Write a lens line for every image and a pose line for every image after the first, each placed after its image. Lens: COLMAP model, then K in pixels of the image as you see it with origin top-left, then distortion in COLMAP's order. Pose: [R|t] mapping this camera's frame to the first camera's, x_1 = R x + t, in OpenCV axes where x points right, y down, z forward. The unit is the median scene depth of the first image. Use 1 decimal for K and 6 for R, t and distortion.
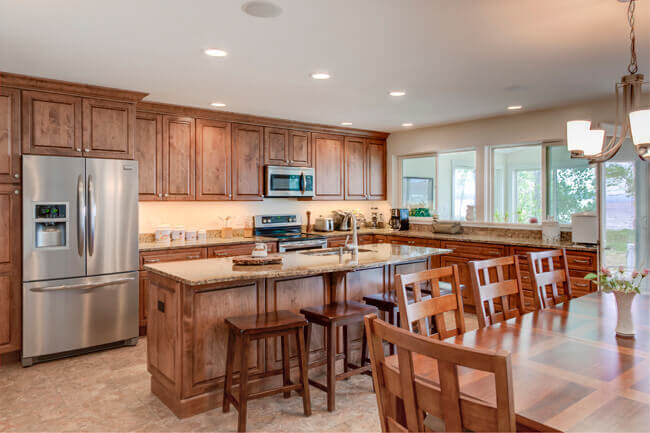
lens RADIAL K [[459.0, 0, 326.4], [0, 459.0, 207.5], [0, 0, 1]] dist [0.002129, -0.000074]
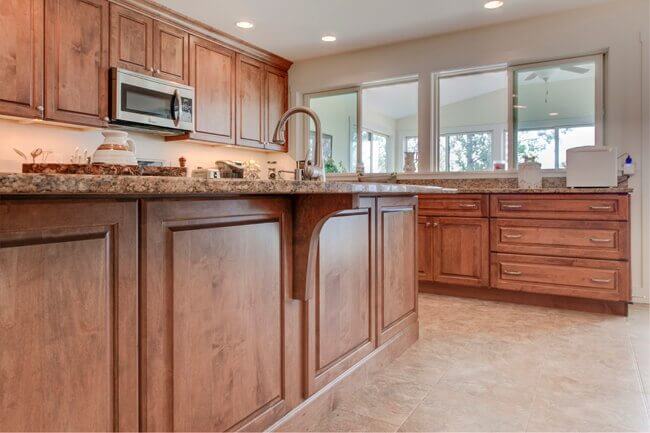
lens RADIAL K [[442.6, 0, 328.1], [0, 442.6, 193.0], [0, 0, 1]] dist [0.000397, 0.000748]
pose [[0.940321, 0.002802, 0.340276, -0.062788], [0.004350, 0.999785, -0.020255, 0.078520], [-0.340260, 0.020527, 0.940107, 0.362135]]
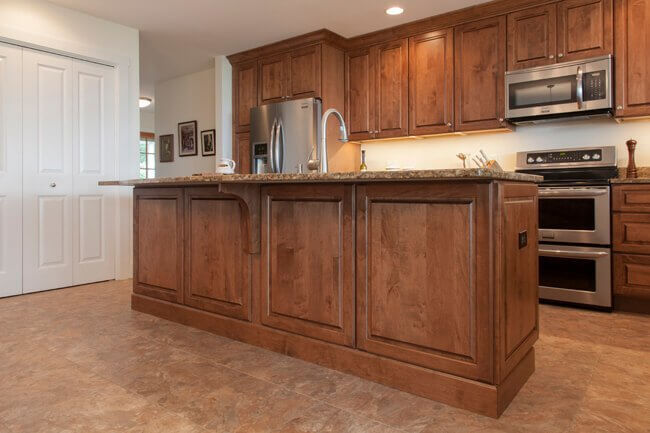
lens RADIAL K [[442.6, 0, 328.1], [0, 442.6, 193.0], [0, 0, 1]] dist [0.000397, 0.000748]
pose [[0.227512, 0.004010, -0.973767, 0.409978], [-0.015693, 0.999877, 0.000451, 0.080836], [0.973649, 0.015178, 0.227547, 0.588254]]
